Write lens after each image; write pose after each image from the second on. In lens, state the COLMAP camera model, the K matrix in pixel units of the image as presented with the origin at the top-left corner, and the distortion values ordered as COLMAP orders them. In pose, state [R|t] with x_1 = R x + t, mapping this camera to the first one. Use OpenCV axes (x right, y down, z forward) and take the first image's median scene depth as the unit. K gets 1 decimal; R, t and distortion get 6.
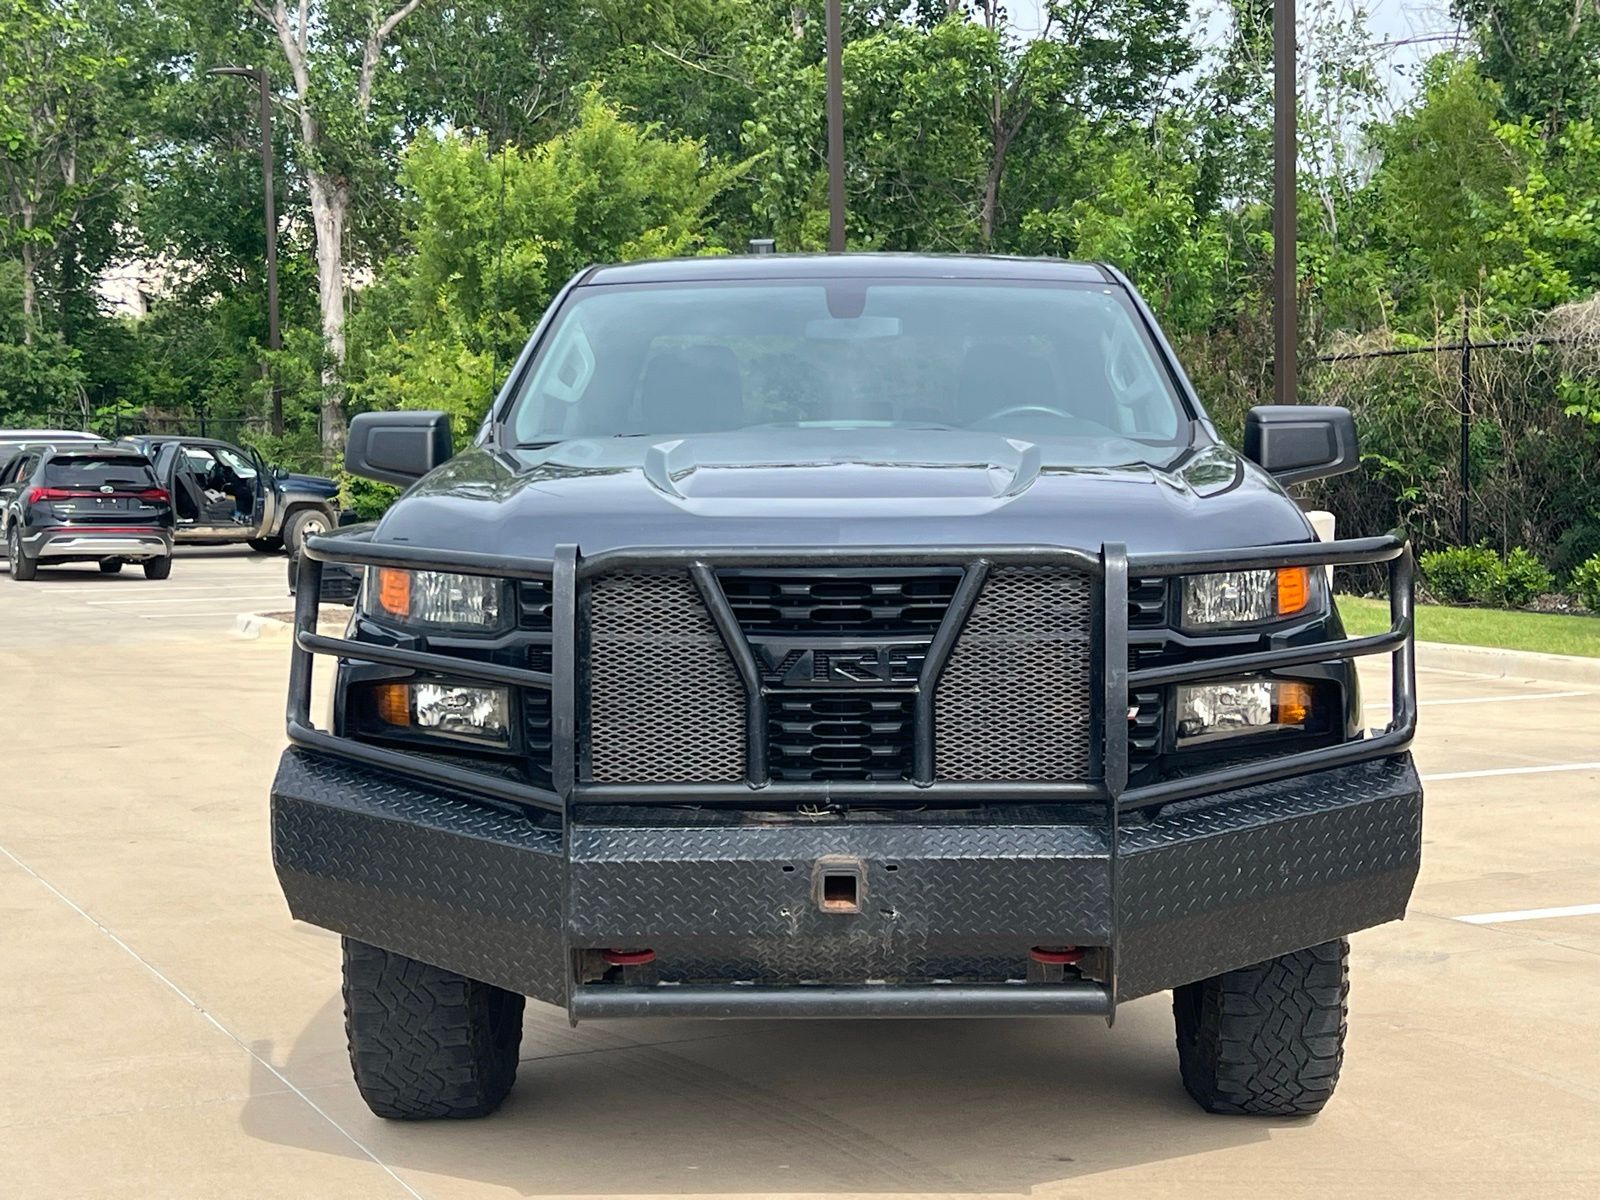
lens RADIAL K [[2496.5, 0, 829.3], [0, 2496.5, 621.1], [0, 0, 1]] dist [0.240816, -0.845976]
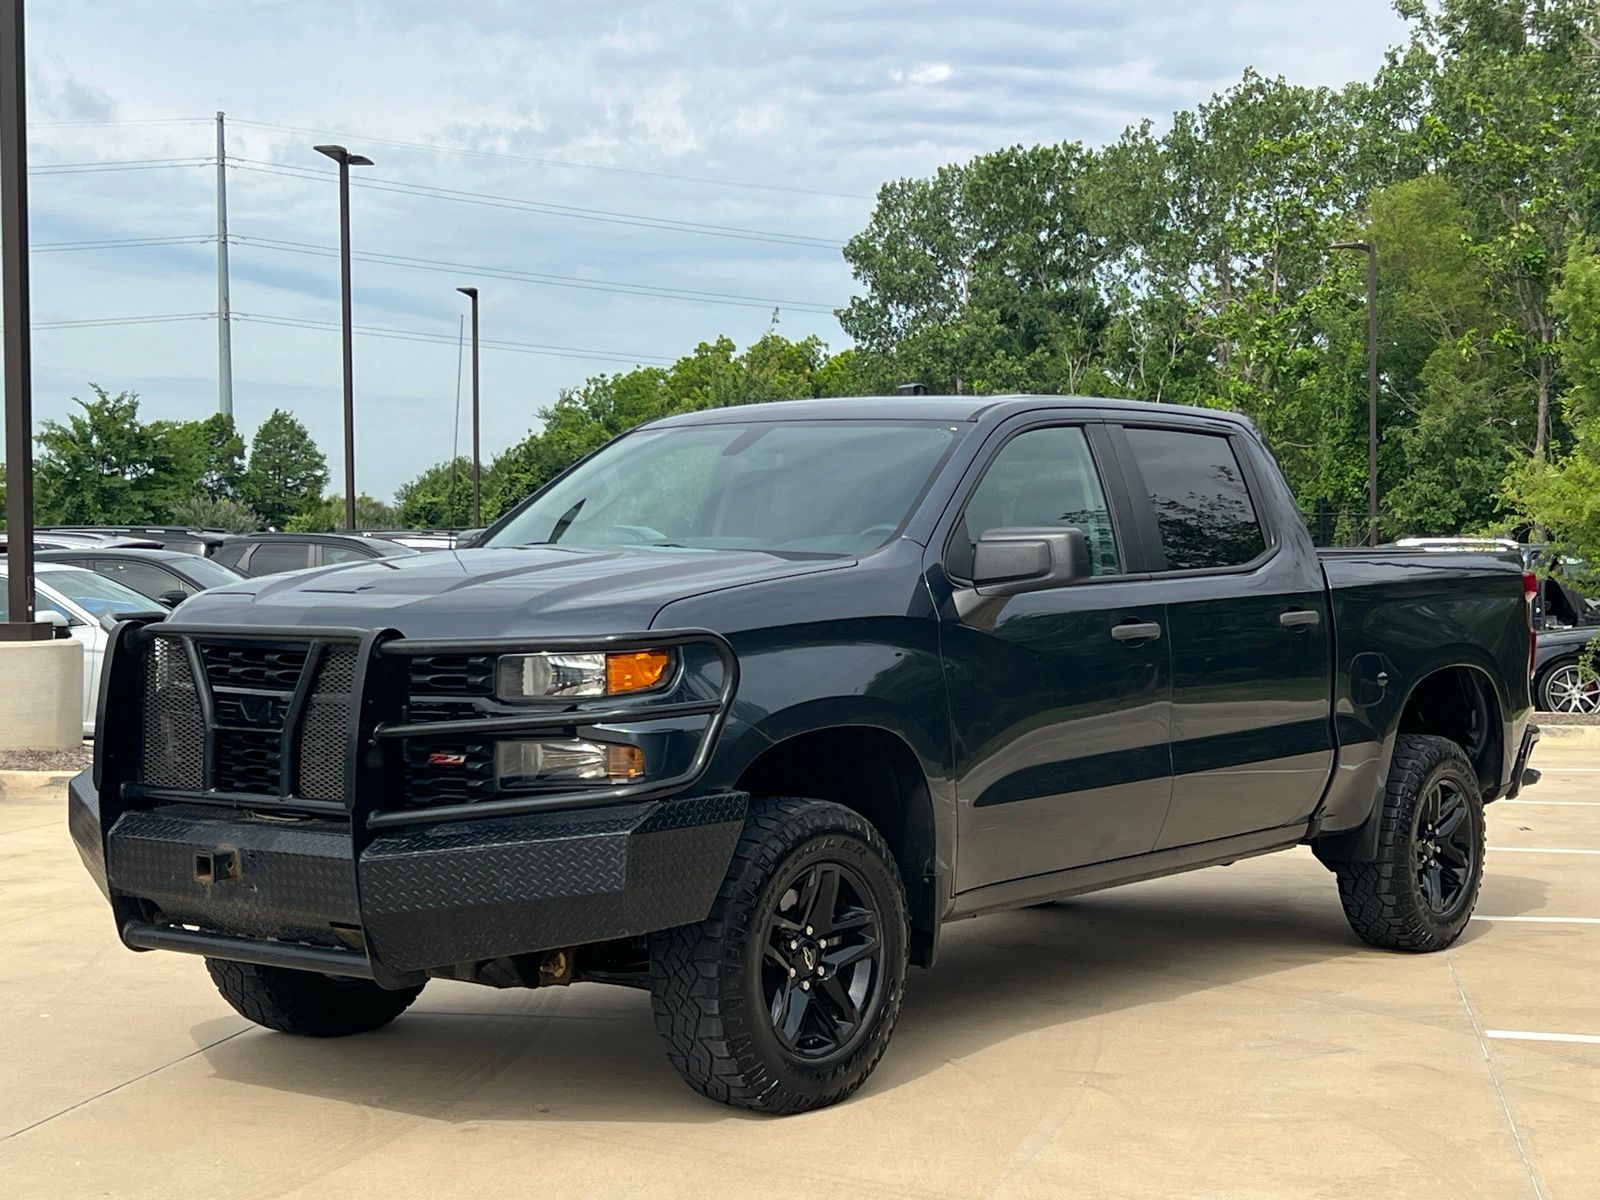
lens RADIAL K [[2496.5, 0, 829.3], [0, 2496.5, 621.1], [0, 0, 1]] dist [0.240816, -0.845976]
pose [[0.795915, 0.020194, -0.605071, 1.027311], [-0.045427, 0.998618, -0.026427, -0.009476], [0.603701, 0.048520, 0.795733, 0.055607]]
